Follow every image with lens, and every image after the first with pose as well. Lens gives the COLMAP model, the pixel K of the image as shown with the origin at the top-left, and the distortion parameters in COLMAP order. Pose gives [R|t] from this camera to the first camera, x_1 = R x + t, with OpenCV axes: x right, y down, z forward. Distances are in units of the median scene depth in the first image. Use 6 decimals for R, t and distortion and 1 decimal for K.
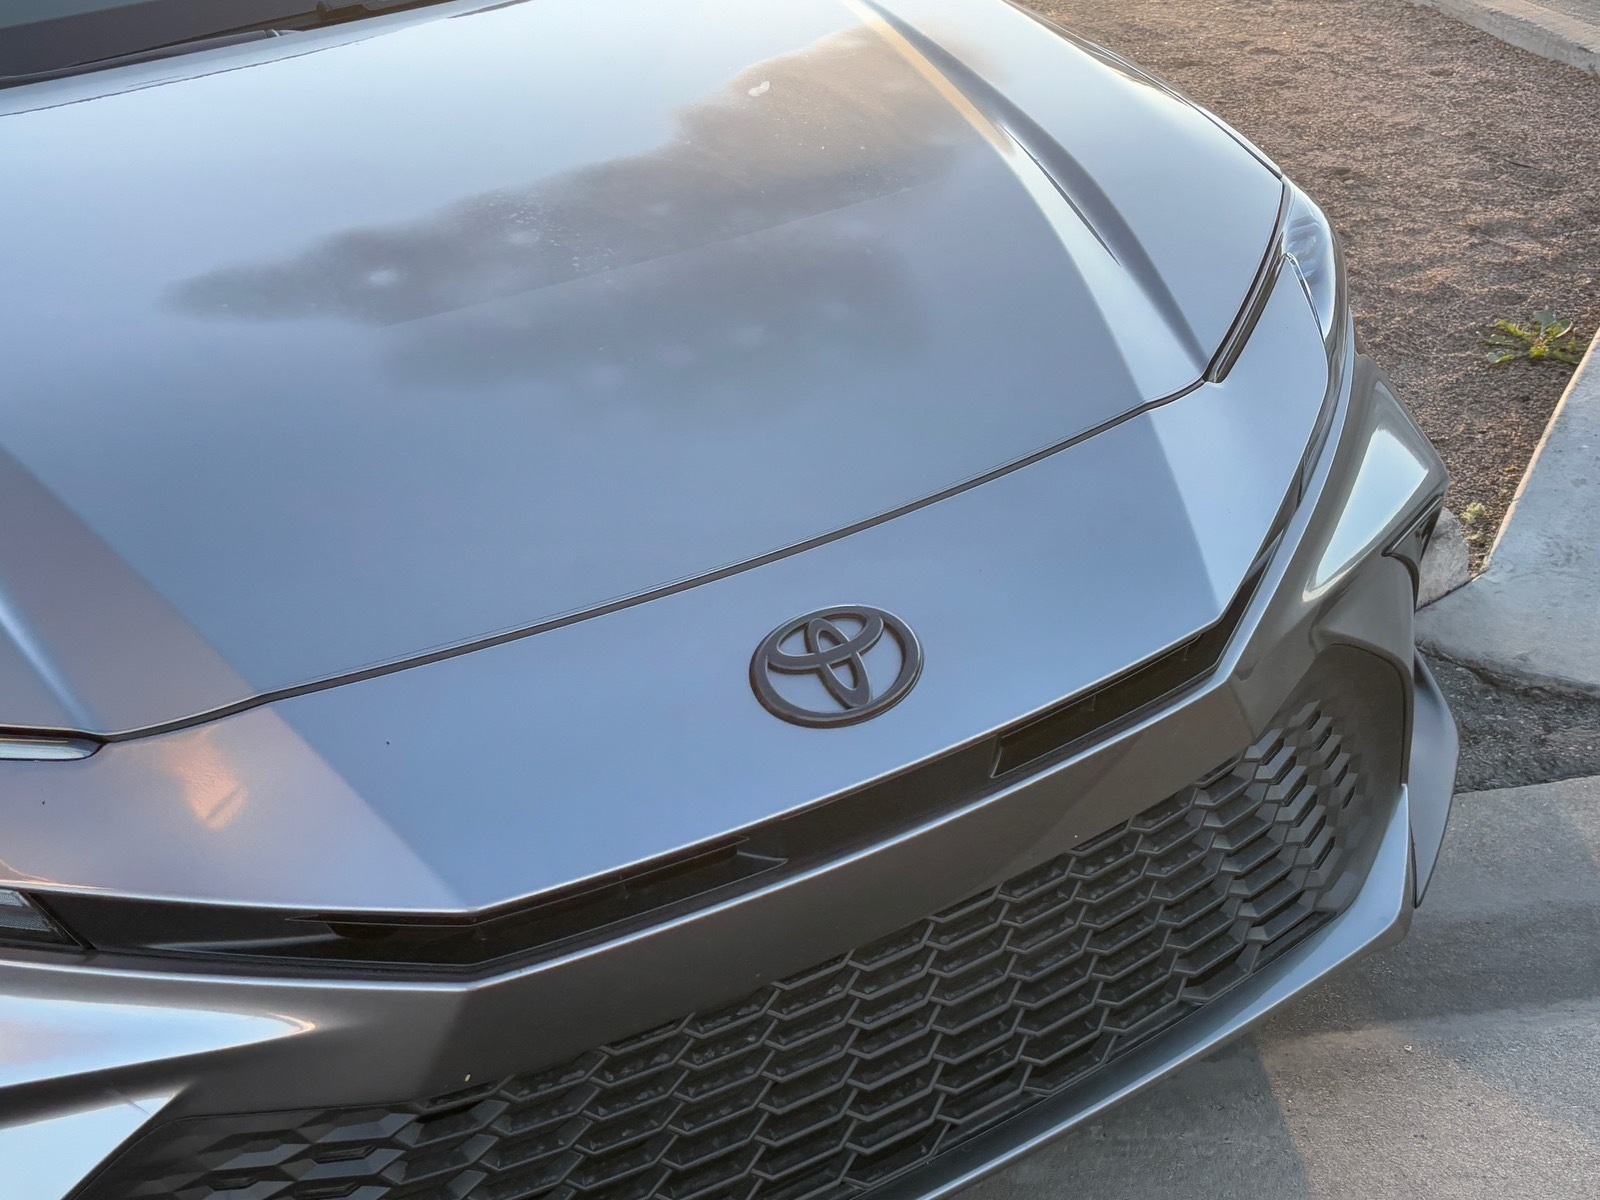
lens RADIAL K [[2016.6, 0, 801.7], [0, 2016.6, 602.0], [0, 0, 1]] dist [0.035098, 0.000000]
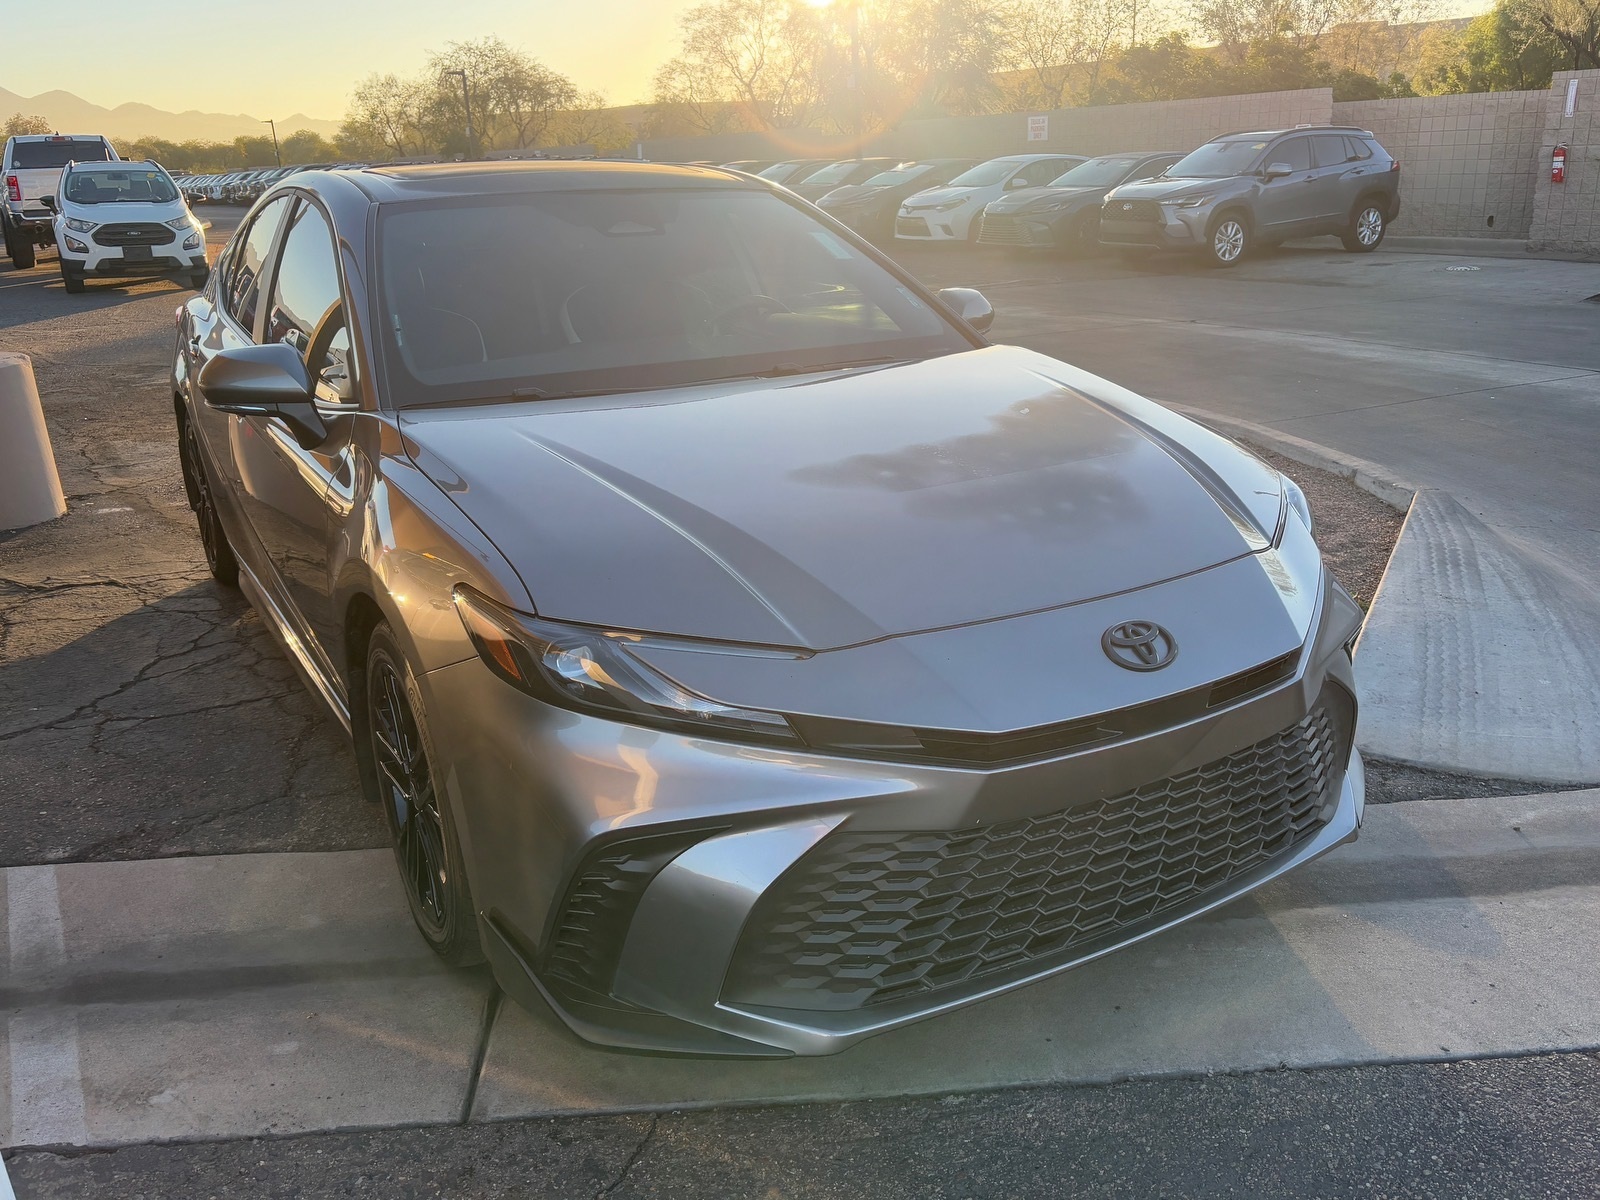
lens RADIAL K [[1287.1, 0, 796.6], [0, 1287.1, 596.5], [0, 0, 1]] dist [-0.006684, 0.004095]
pose [[0.998169, 0.056766, 0.020894, -0.327959], [-0.052273, 0.983312, -0.174257, 0.205988], [-0.030437, 0.172846, 0.984478, -0.288815]]
